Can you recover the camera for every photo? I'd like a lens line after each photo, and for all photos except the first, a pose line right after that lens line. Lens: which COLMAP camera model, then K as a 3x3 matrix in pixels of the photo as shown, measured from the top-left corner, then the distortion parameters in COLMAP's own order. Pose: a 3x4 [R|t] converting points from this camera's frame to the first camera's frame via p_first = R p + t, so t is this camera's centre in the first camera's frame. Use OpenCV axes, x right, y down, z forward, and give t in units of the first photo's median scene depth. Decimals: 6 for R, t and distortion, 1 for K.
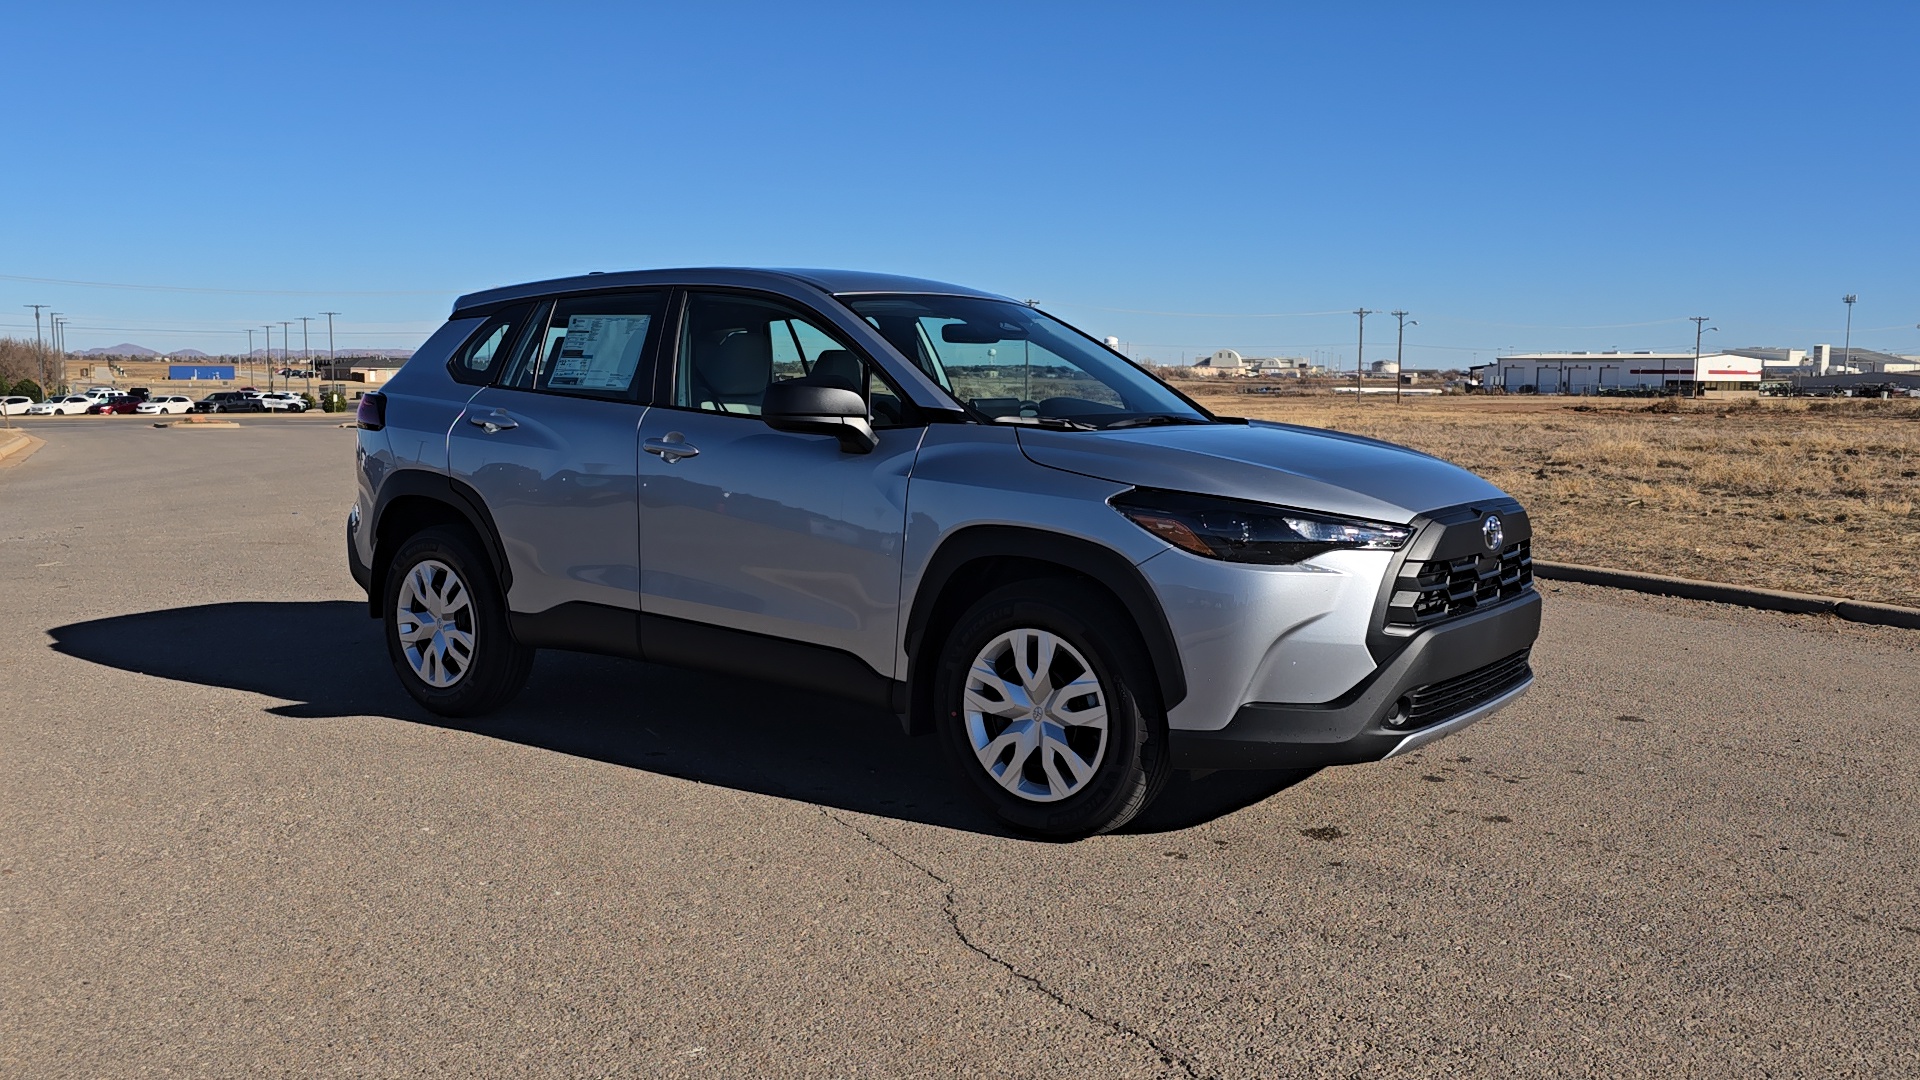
lens RADIAL K [[1610.1, 0, 944.6], [0, 1610.1, 537.3], [0, 0, 1]] dist [0.003688, -0.009330]
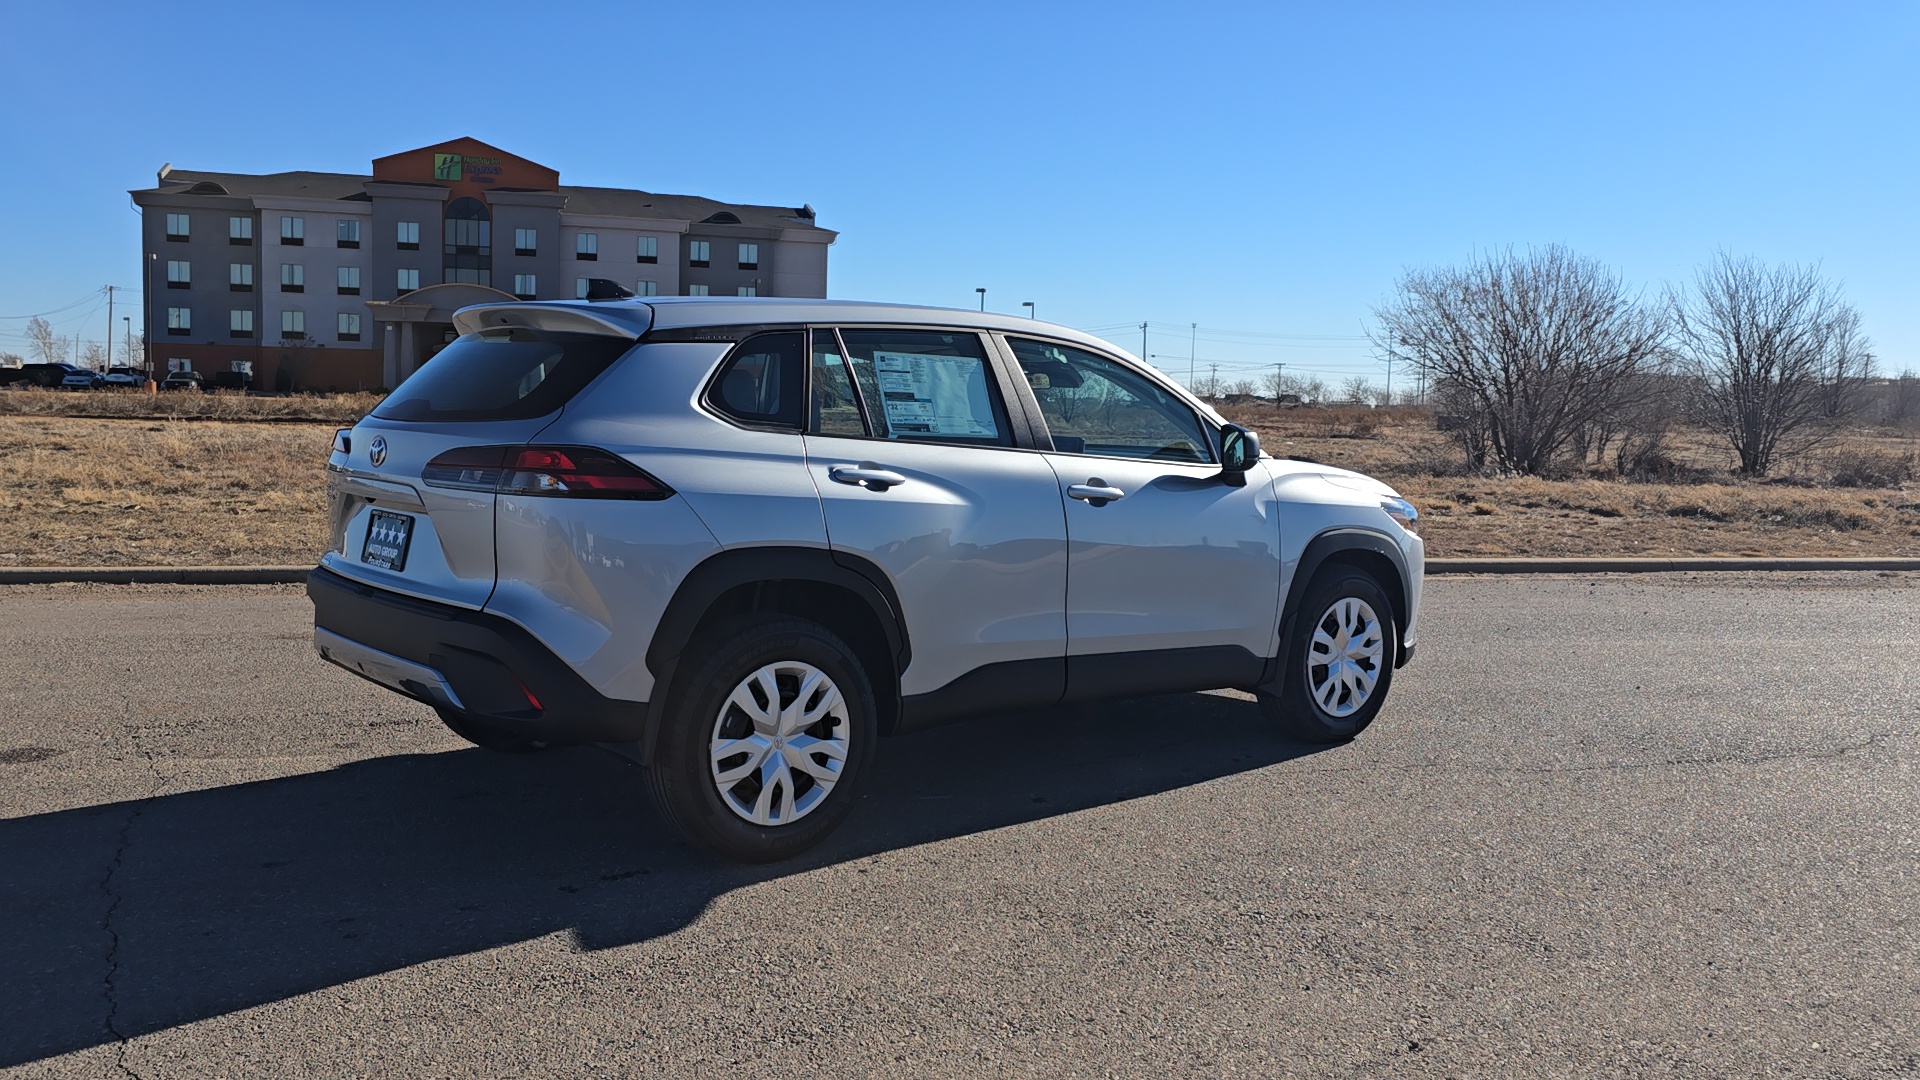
lens RADIAL K [[1610.1, 0, 967.7], [0, 1610.1, 536.9], [0, 0, 1]] dist [0.003688, -0.009330]
pose [[0.212802, -0.088240, 0.973103, -1.381945], [0.074043, 0.994507, 0.073988, -0.126525], [-0.974286, 0.056307, 0.218167, 0.981556]]
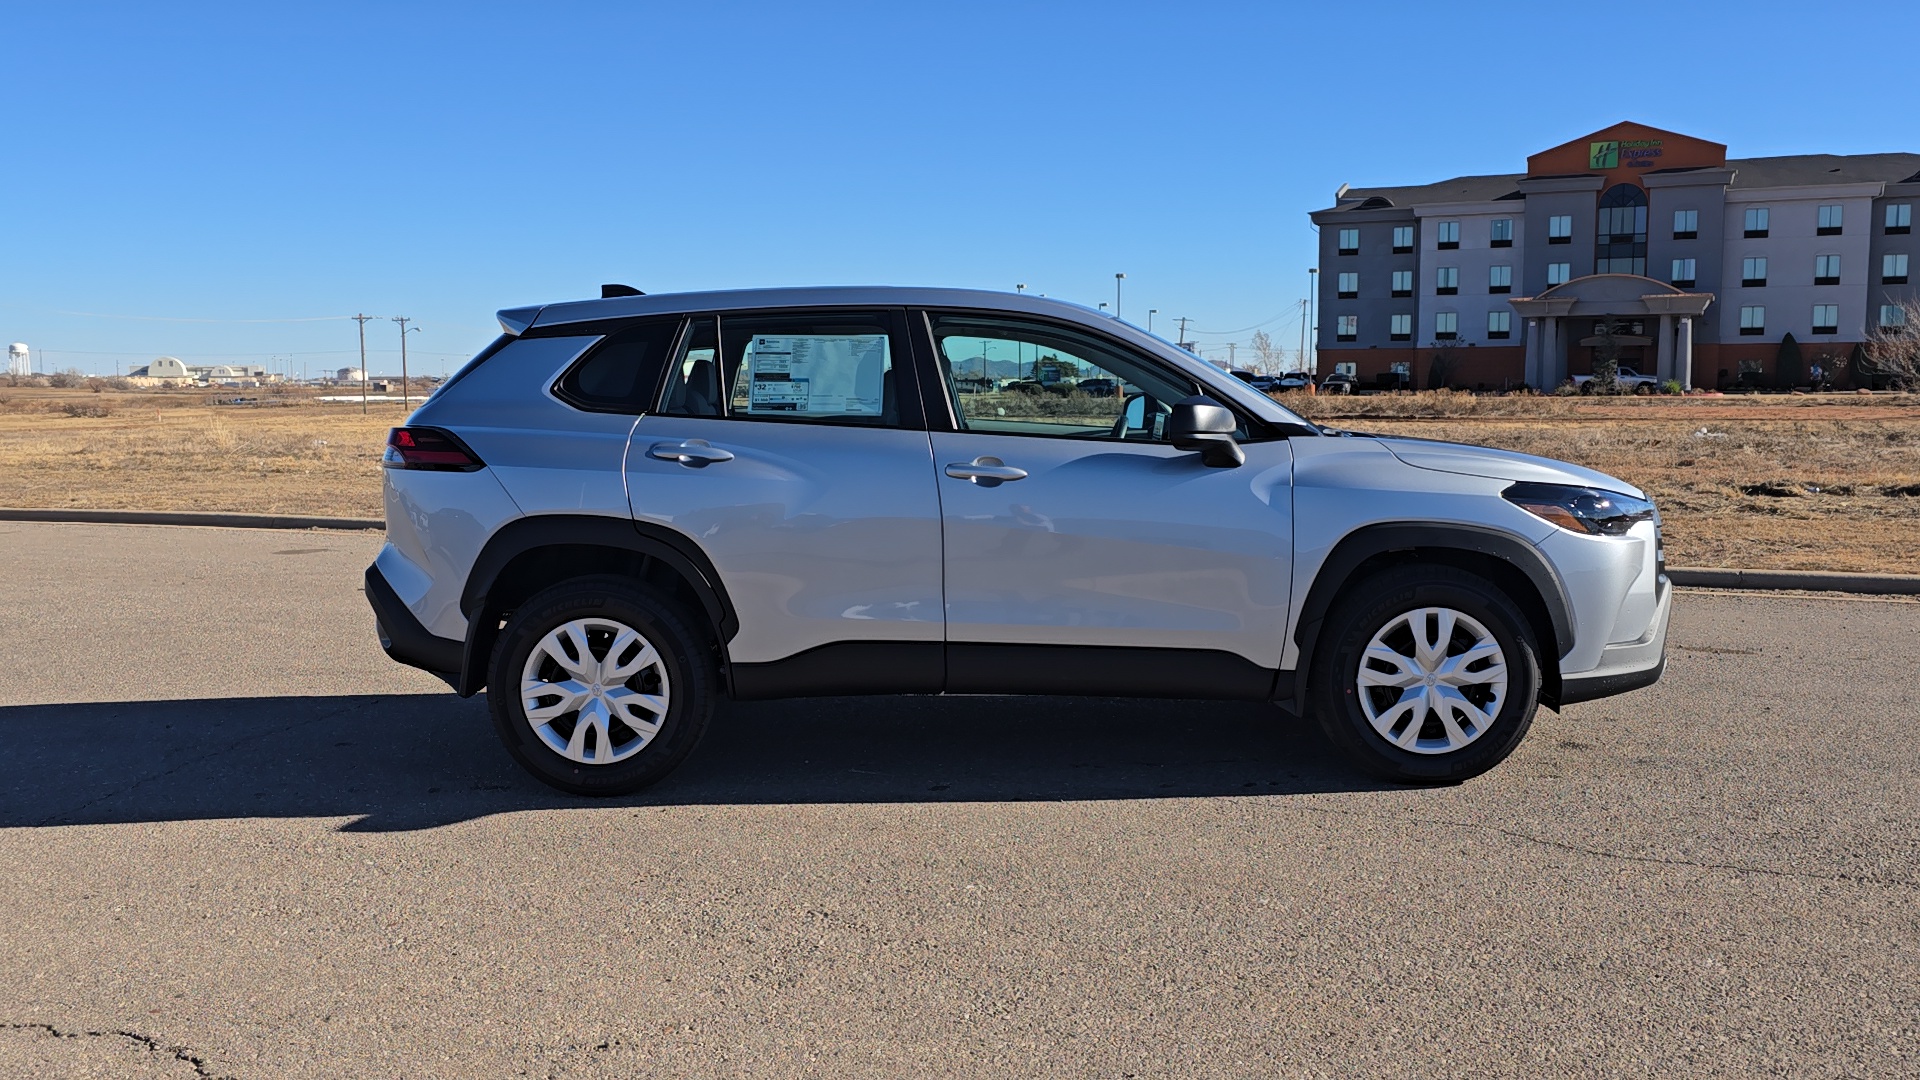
lens RADIAL K [[1610.1, 0, 972.6], [0, 1610.1, 542.5], [0, 0, 1]] dist [0.003688, -0.009330]
pose [[0.803539, -0.073980, 0.590637, -0.874618], [0.074323, 0.996951, 0.023760, -0.041704], [-0.590594, 0.024805, 0.806588, 0.241785]]
